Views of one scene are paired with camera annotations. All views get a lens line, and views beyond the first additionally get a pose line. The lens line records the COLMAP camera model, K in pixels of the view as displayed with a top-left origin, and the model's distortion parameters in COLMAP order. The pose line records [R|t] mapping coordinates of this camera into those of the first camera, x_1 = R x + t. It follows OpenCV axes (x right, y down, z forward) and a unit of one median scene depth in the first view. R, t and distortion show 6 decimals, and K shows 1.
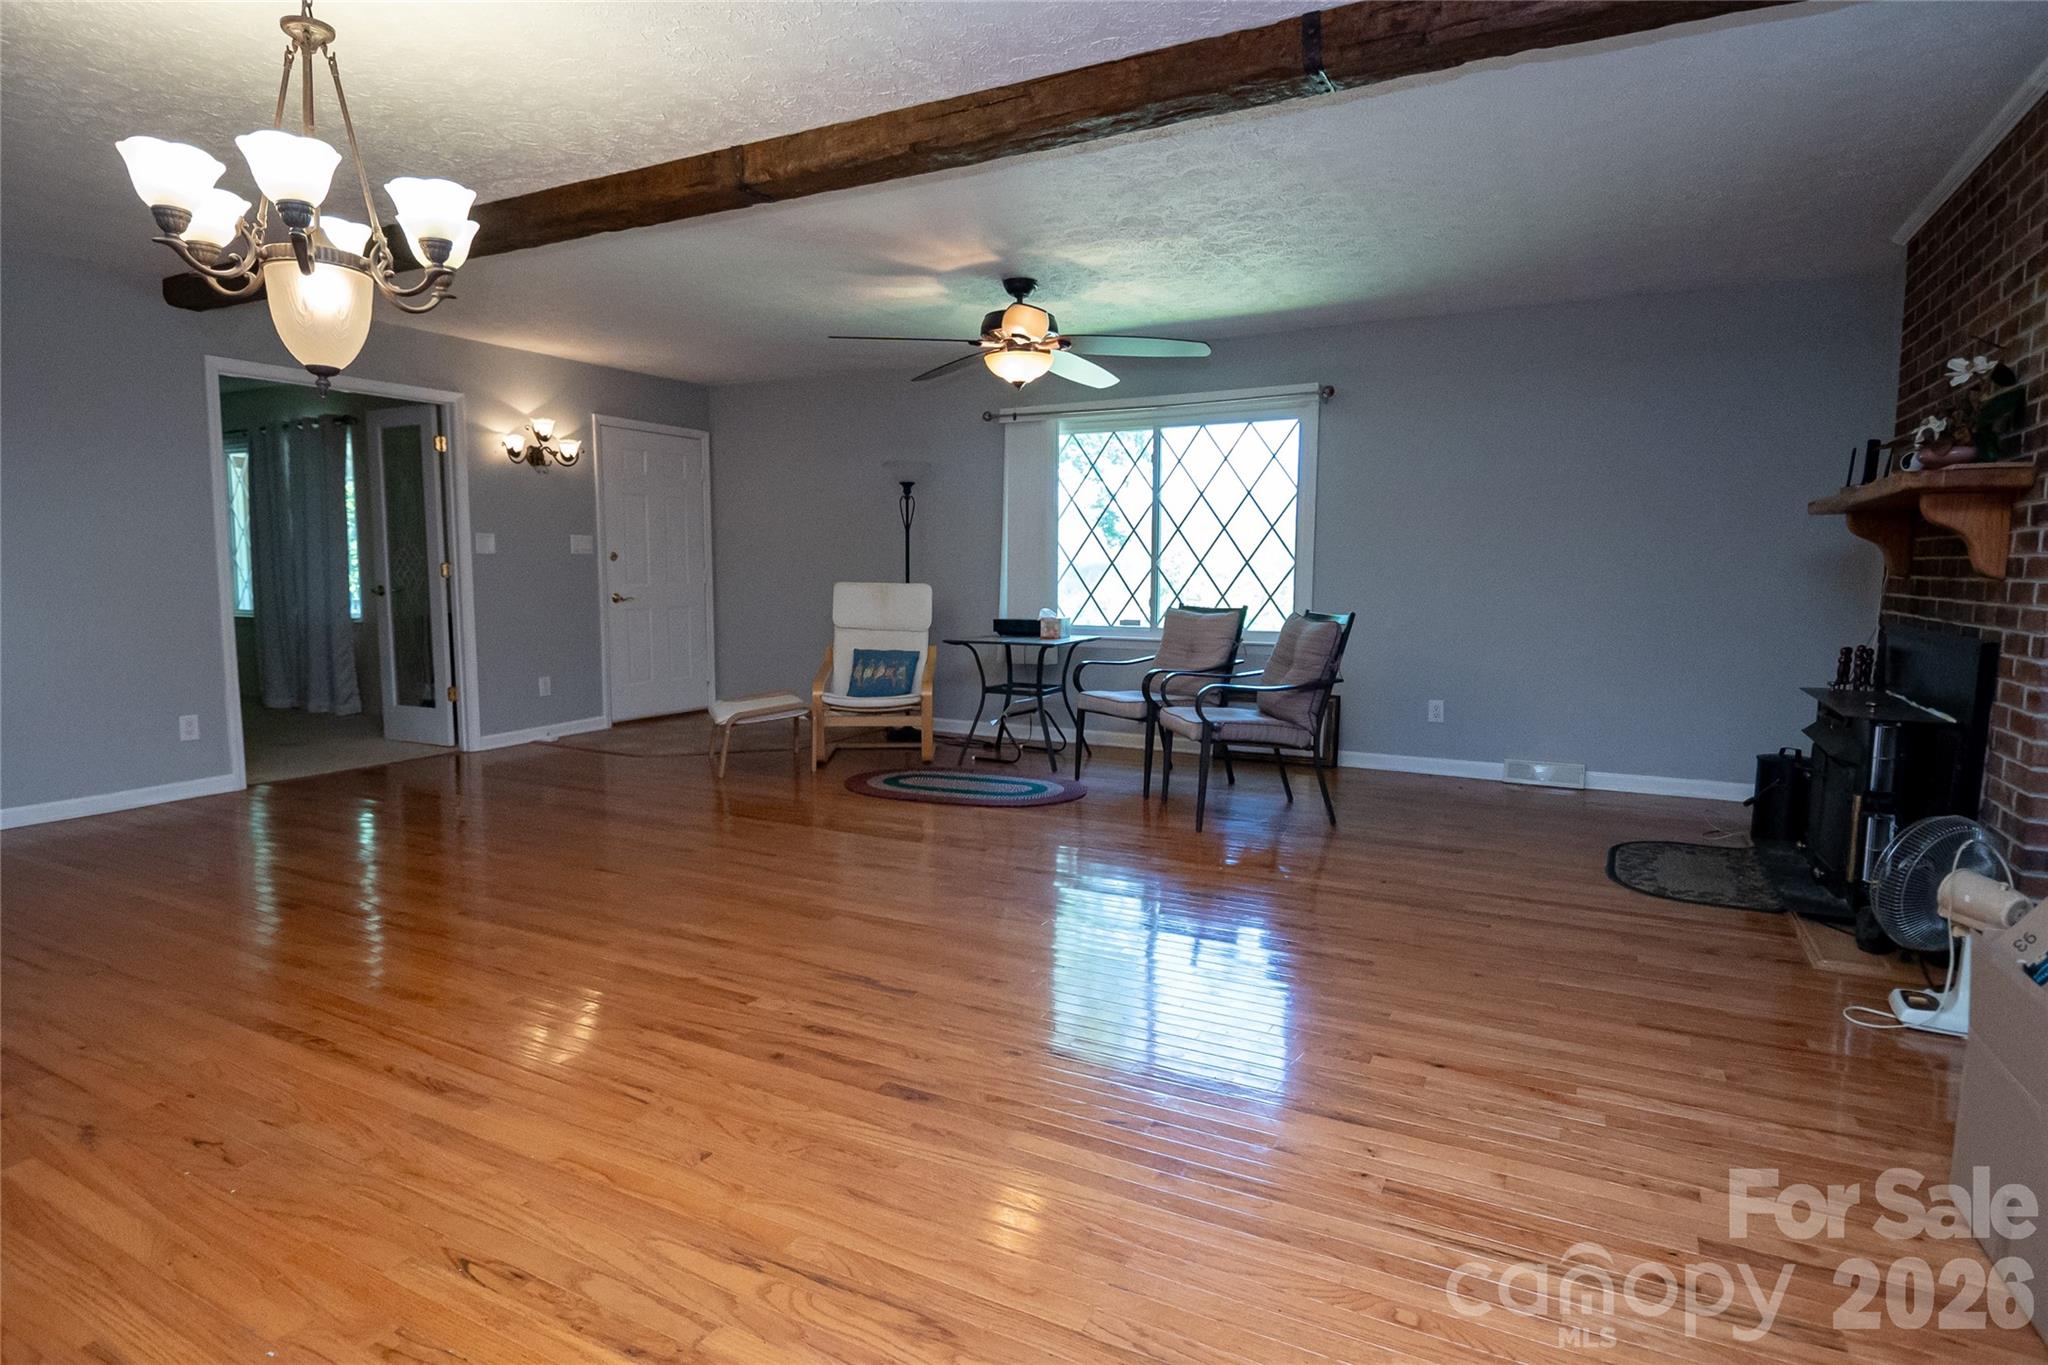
lens RADIAL K [[1063.6, 0, 1024.0], [0, 1063.6, 682.5], [0, 0, 1]] dist [0.023407, -0.028676]
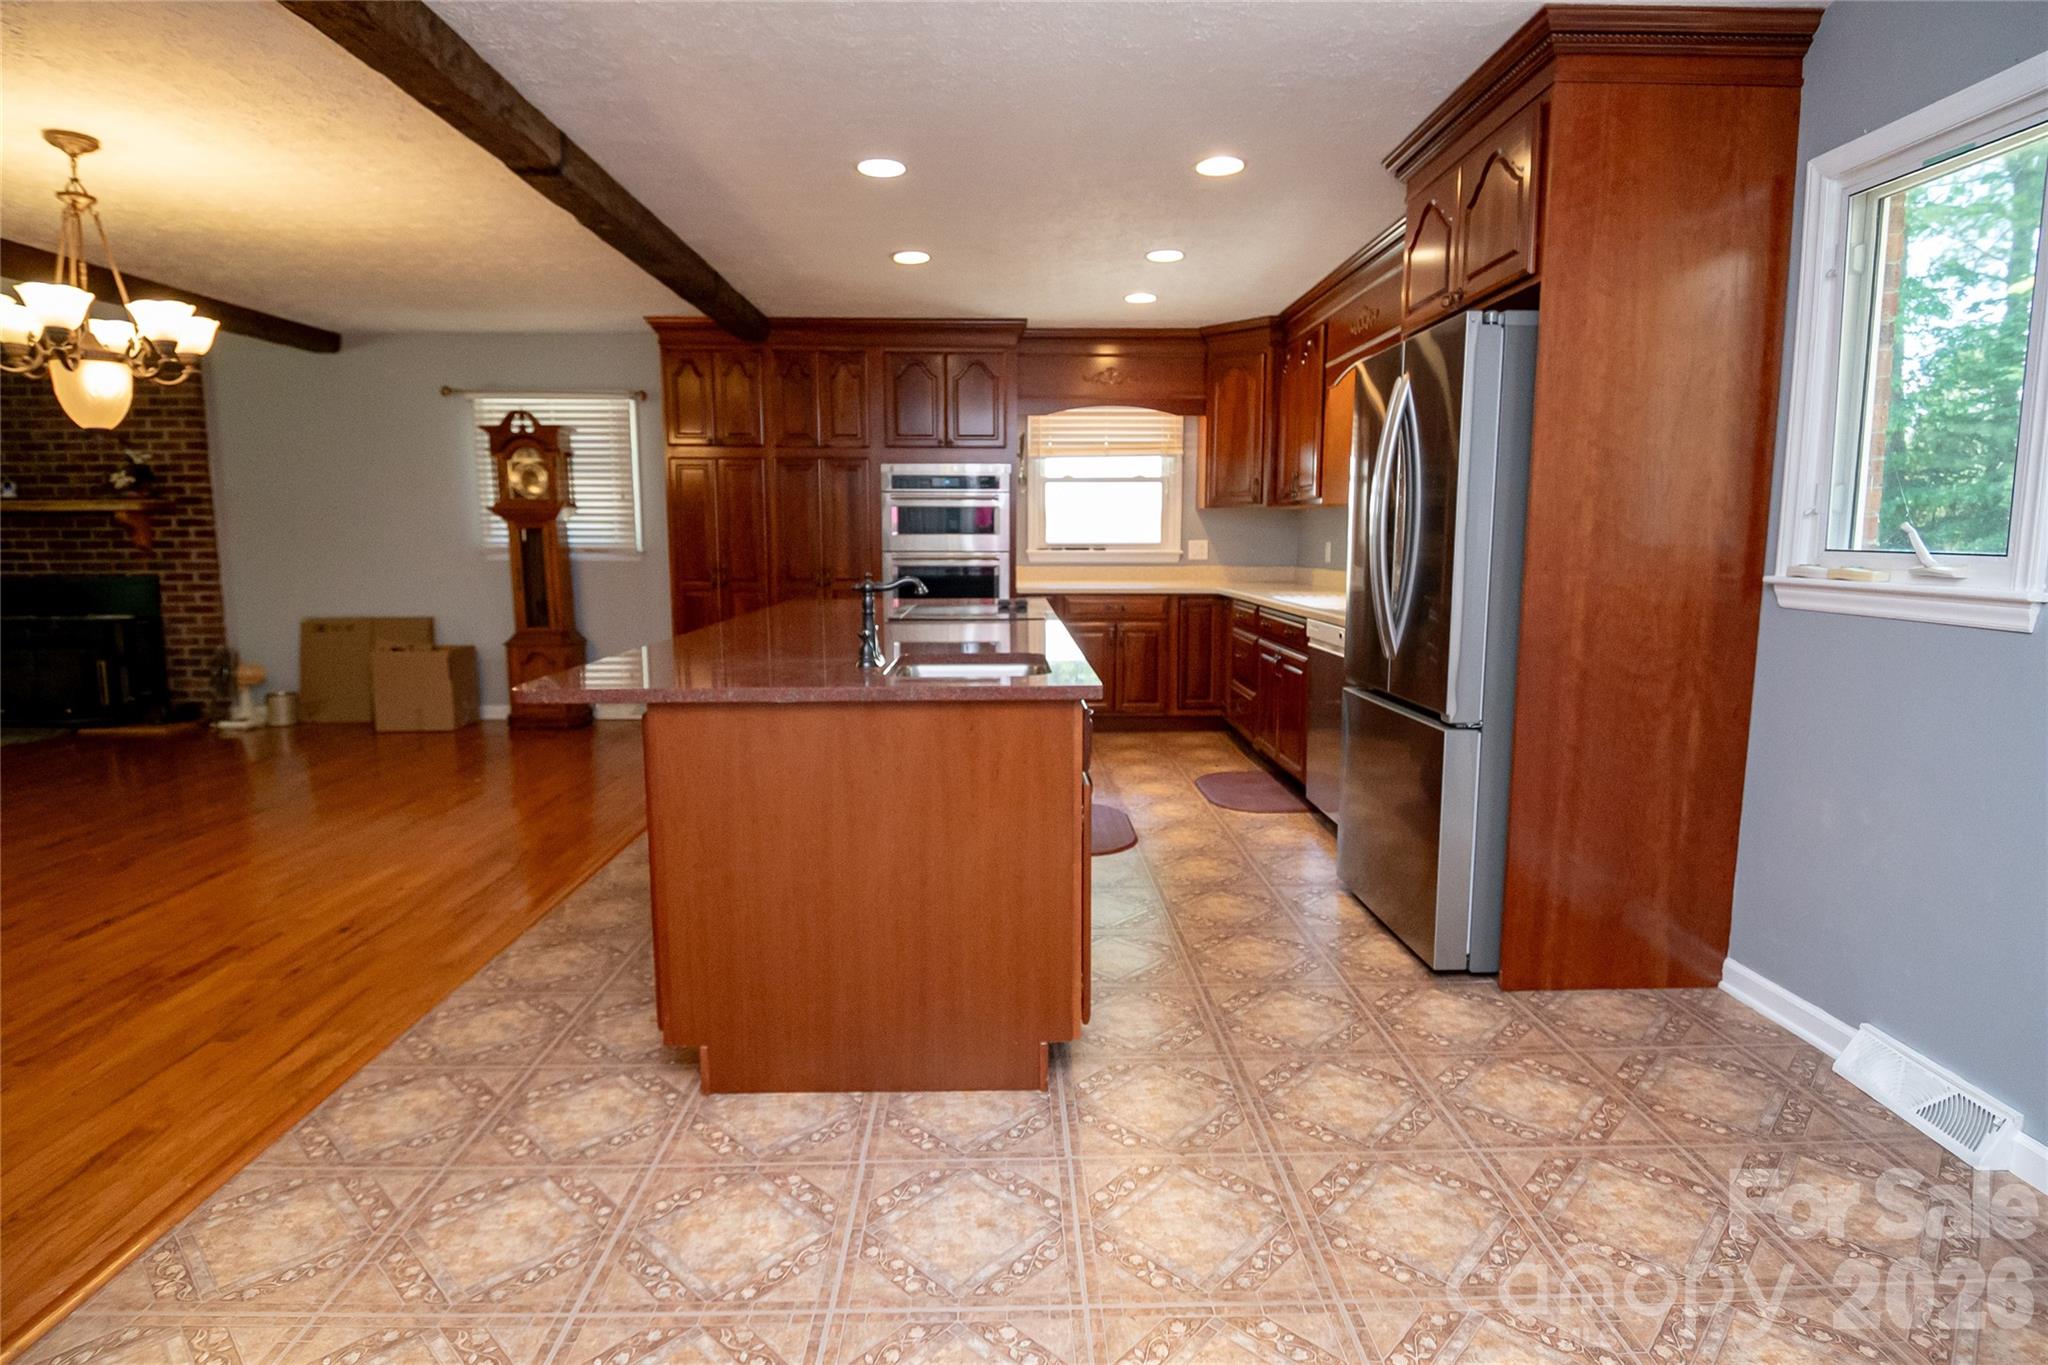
lens RADIAL K [[1069.0, 0, 1019.7], [0, 1069.0, 674.2], [0, 0, 1]] dist [0.021989, -0.029972]
pose [[-0.479410, -0.119676, 0.869393, -1.367527], [0.089152, 0.978892, 0.183910, -0.064043], [-0.873051, 0.165676, -0.458622, 0.332518]]
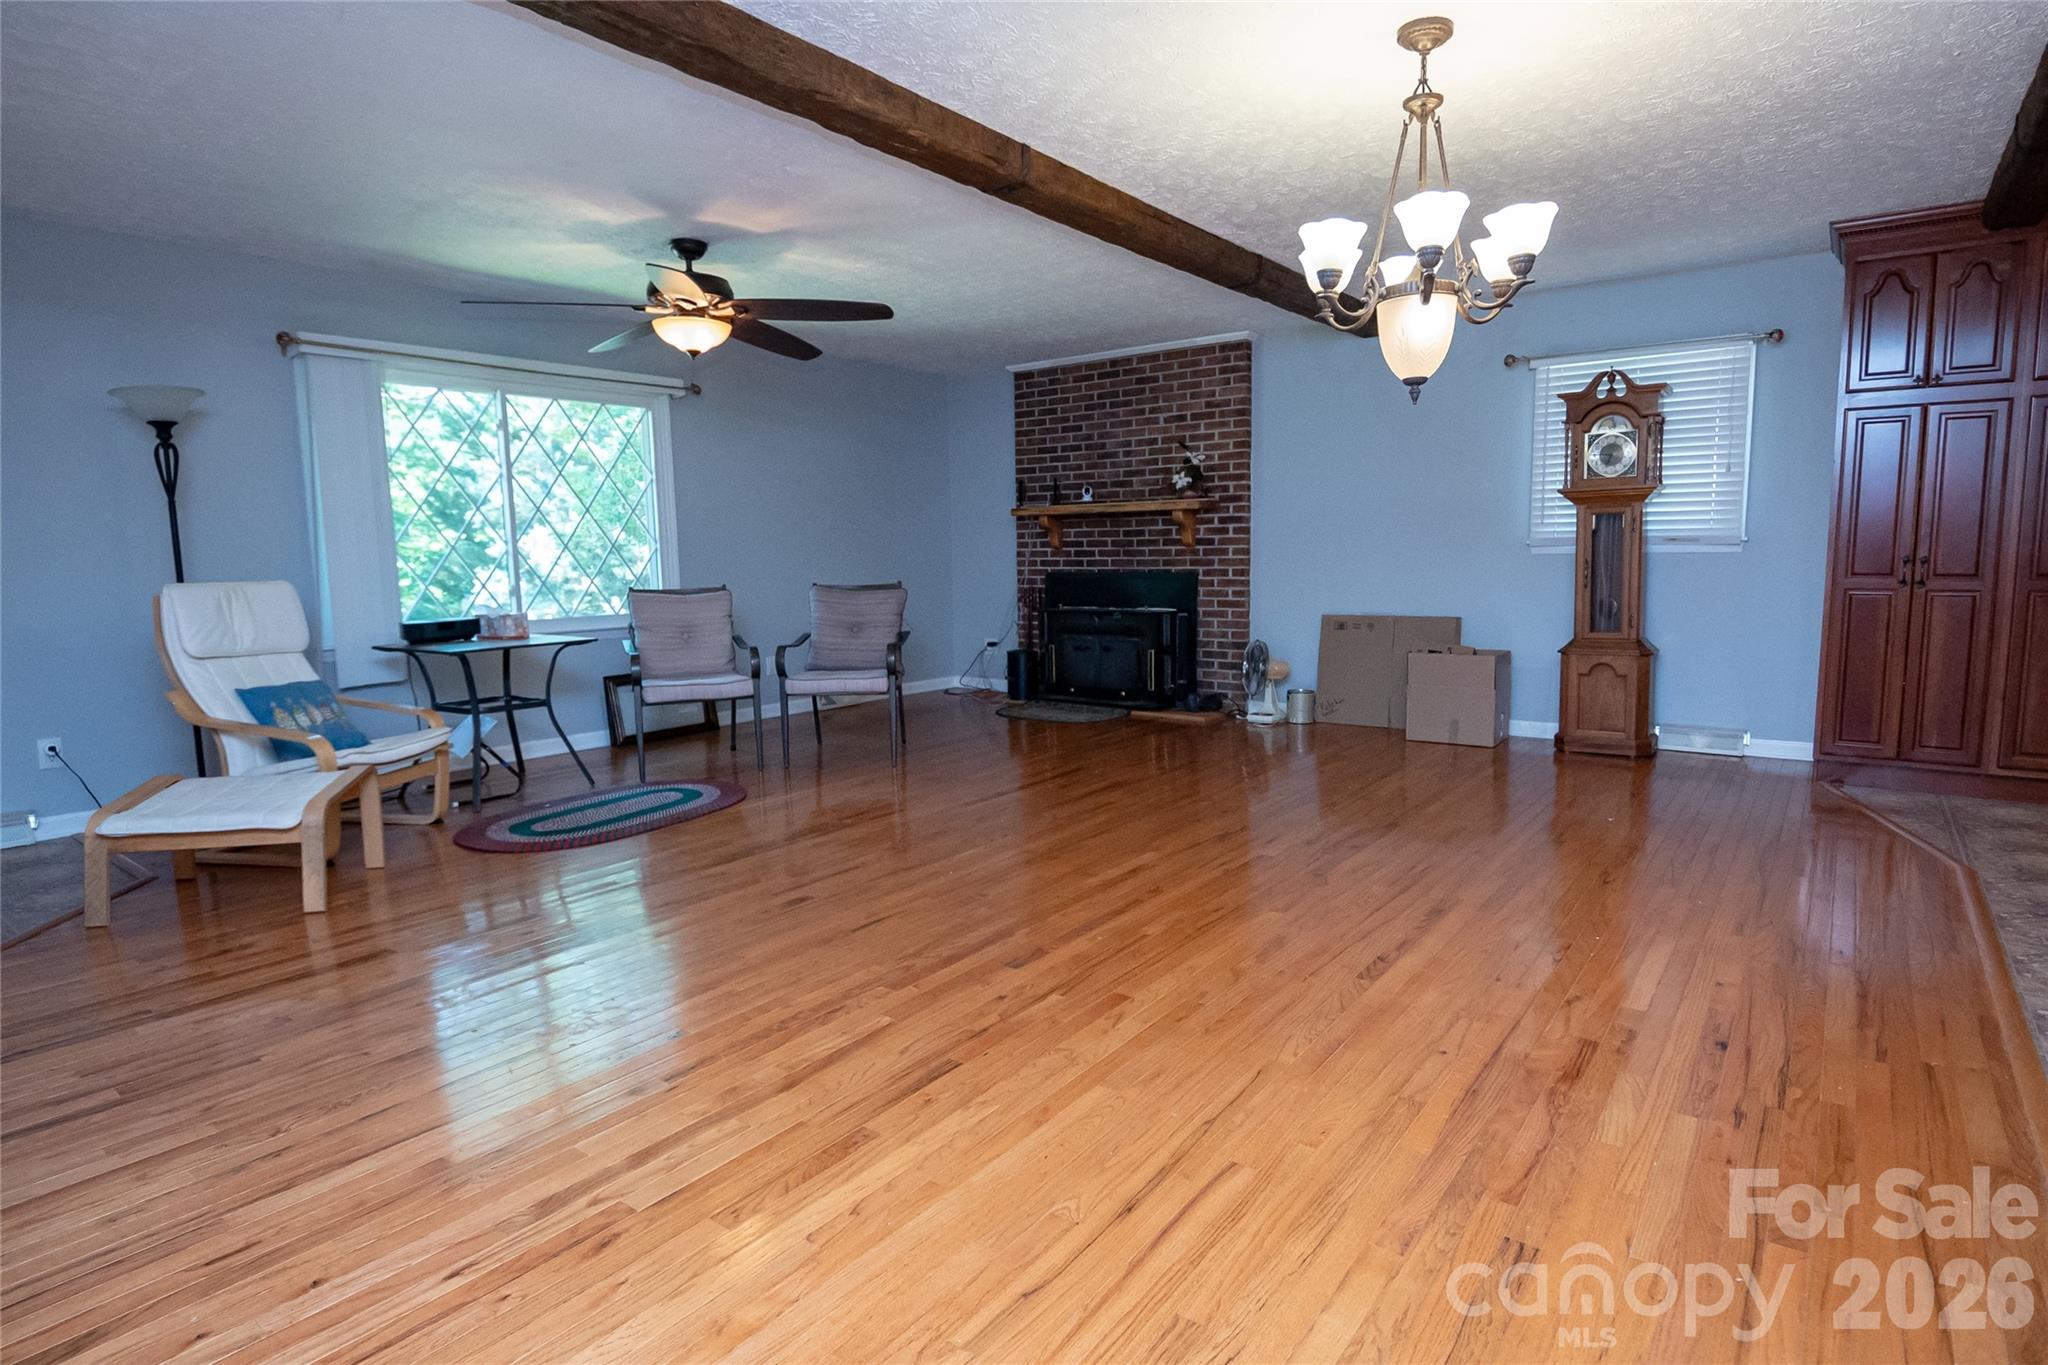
lens RADIAL K [[1070.1, 0, 1033.1], [0, 1070.1, 675.0], [0, 0, 1]] dist [0.022229, -0.030645]
pose [[0.166701, -0.123088, 0.978294, -1.059493], [0.120809, 0.987252, 0.103630, -0.073466], [-0.978579, 0.100911, 0.179446, 0.663084]]
